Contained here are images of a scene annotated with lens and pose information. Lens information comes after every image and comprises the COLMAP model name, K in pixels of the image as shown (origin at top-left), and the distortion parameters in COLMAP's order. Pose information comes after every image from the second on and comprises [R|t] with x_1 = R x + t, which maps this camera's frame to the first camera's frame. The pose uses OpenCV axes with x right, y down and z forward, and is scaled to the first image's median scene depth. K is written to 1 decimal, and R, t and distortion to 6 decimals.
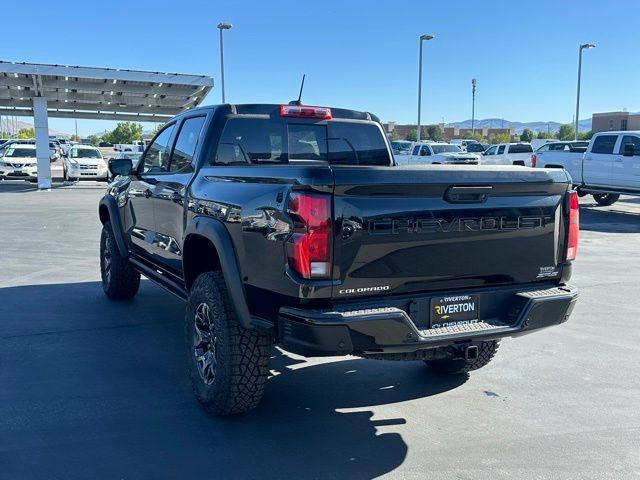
lens RADIAL K [[626.6, 0, 315.0], [0, 626.6, 240.3], [0, 0, 1]] dist [0.175603, -0.348468]
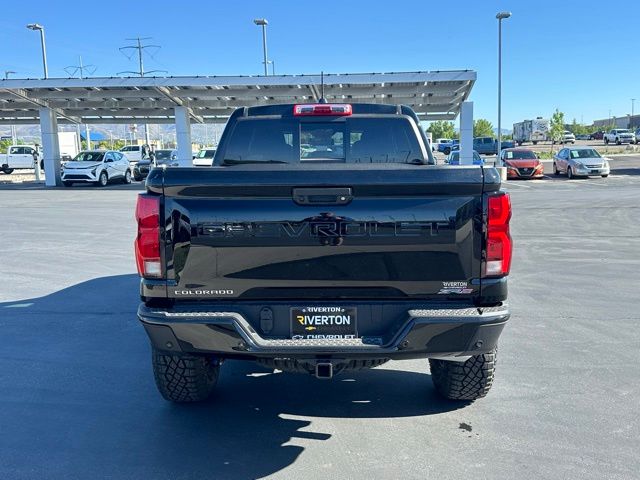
lens RADIAL K [[626.6, 0, 315.0], [0, 626.6, 240.3], [0, 0, 1]] dist [0.175603, -0.348468]
pose [[0.883665, 0.036636, -0.466684, 0.471574], [-0.034275, 0.999321, 0.013549, -0.014940], [0.466863, 0.004023, 0.884320, 0.139543]]
